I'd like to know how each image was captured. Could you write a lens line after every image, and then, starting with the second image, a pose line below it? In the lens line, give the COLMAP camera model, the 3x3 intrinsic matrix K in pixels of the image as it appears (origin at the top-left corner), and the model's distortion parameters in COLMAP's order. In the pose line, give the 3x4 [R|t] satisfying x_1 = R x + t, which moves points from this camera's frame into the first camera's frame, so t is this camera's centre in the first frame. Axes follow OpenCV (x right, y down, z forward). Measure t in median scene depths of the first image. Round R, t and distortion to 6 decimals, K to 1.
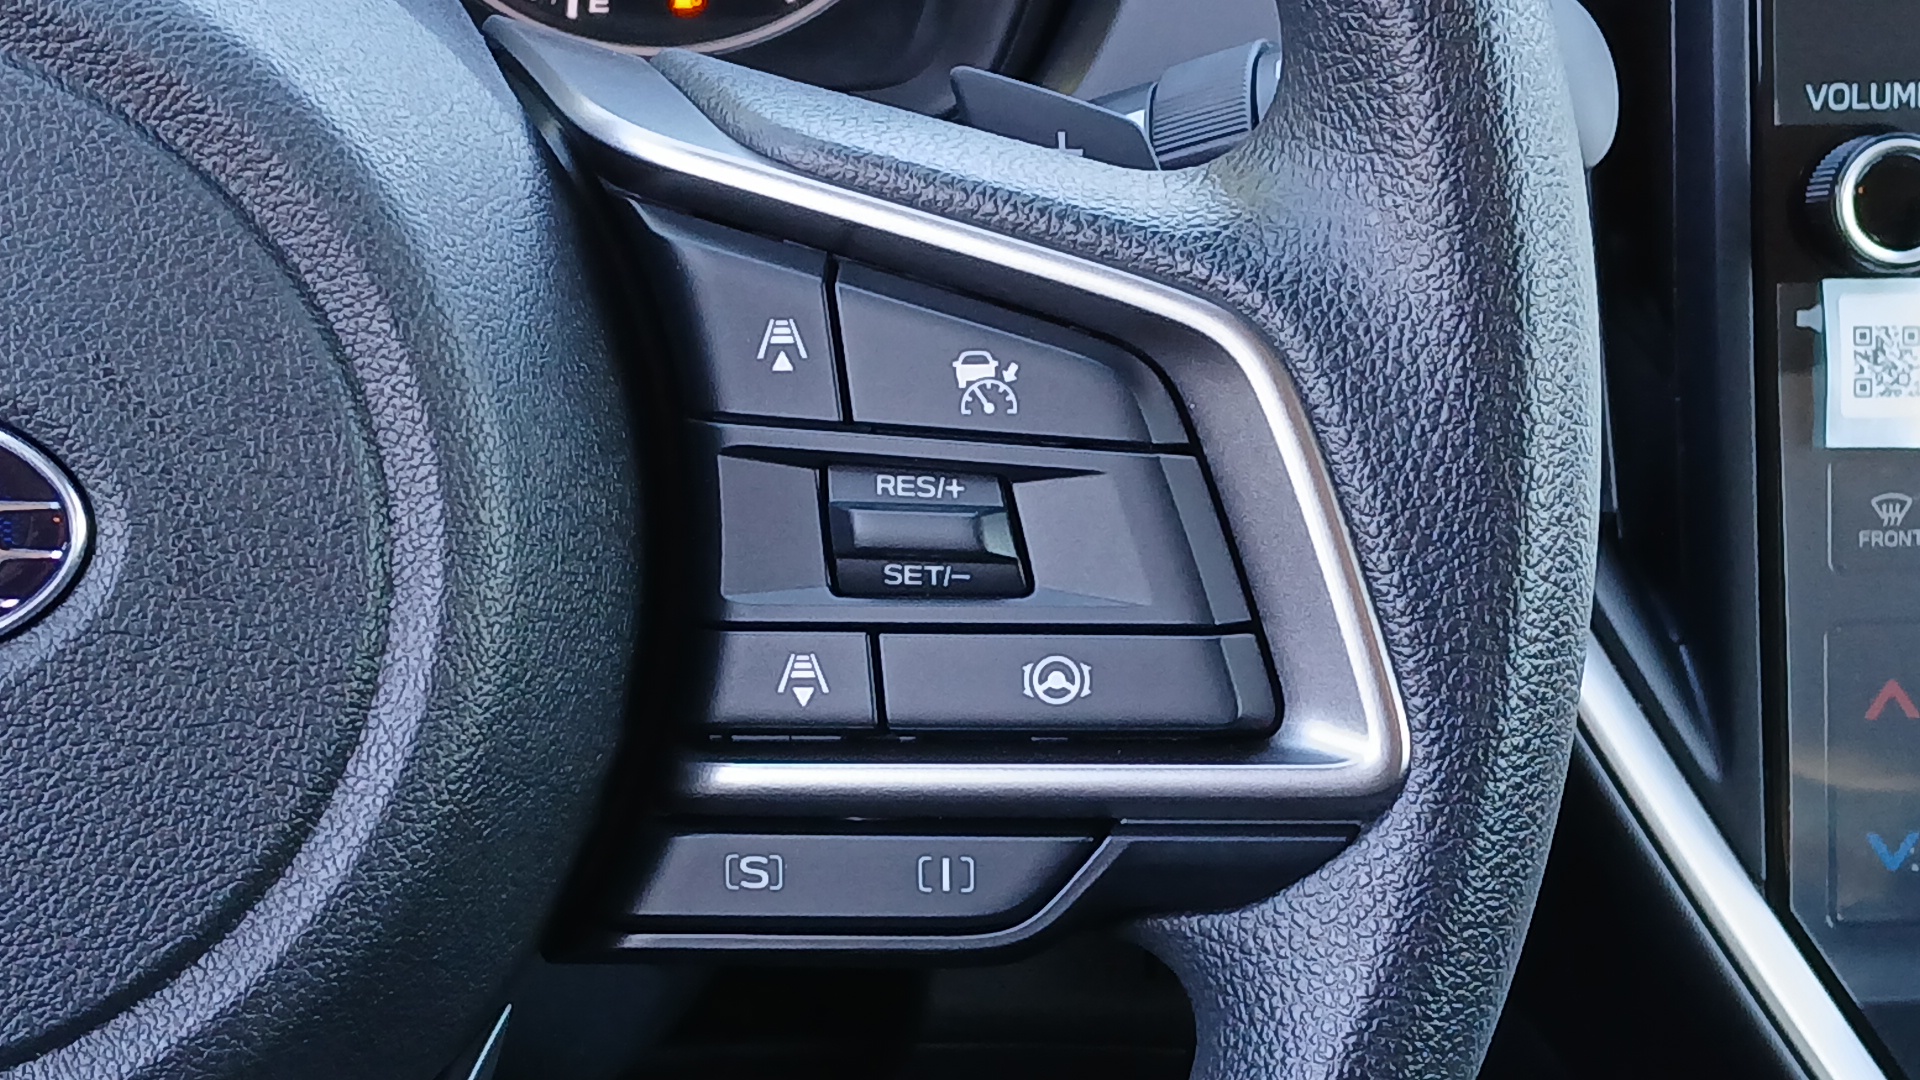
lens RADIAL K [[3375.7, 0, 959.3], [0, 3375.7, 548.3], [0, 0, 1]] dist [0.112550, 0.000000]
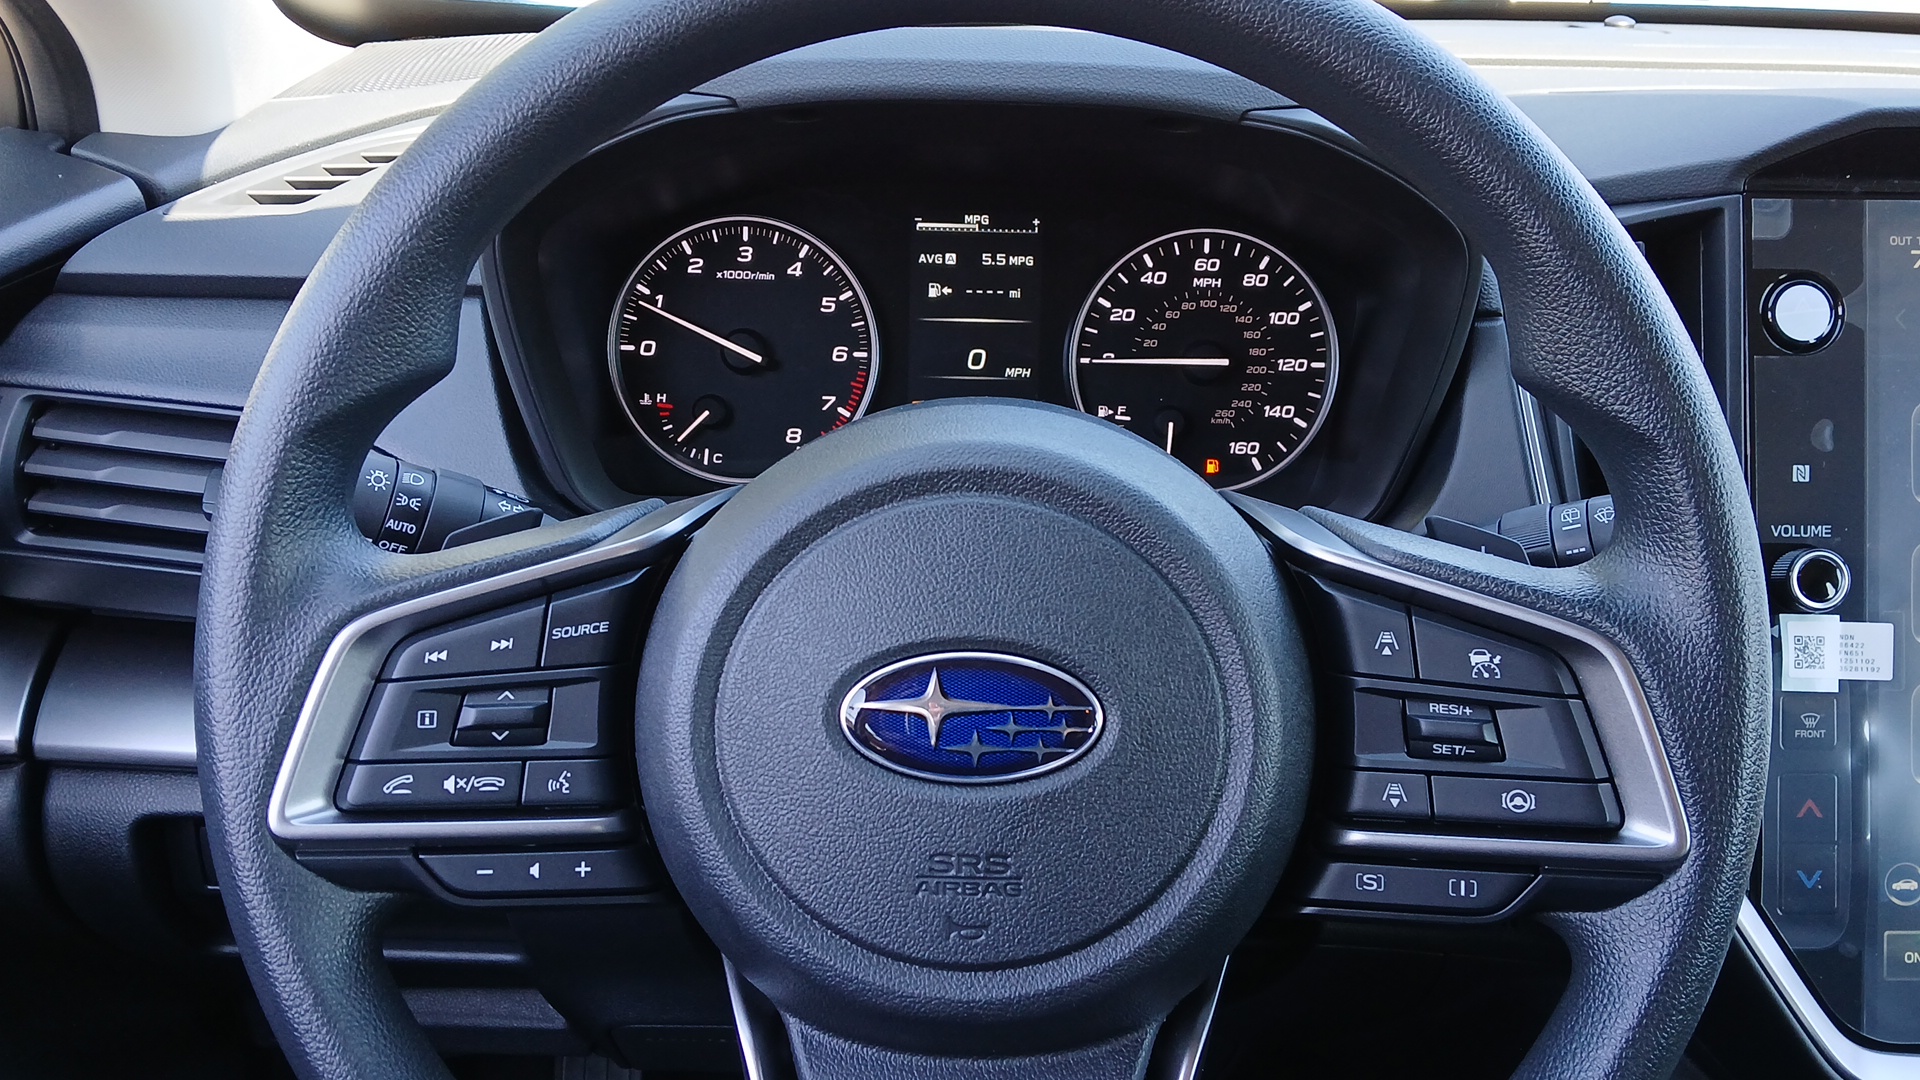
lens RADIAL K [[1512.2, 0, 1019.3], [0, 1512.2, 565.9], [0, 0, 1]] dist [0.025553, -0.065725]
pose [[0.994654, 0.025752, -0.100003, -0.197918], [-0.033679, 0.996352, -0.078407, -0.024815], [0.097619, 0.081356, 0.991893, -0.019139]]
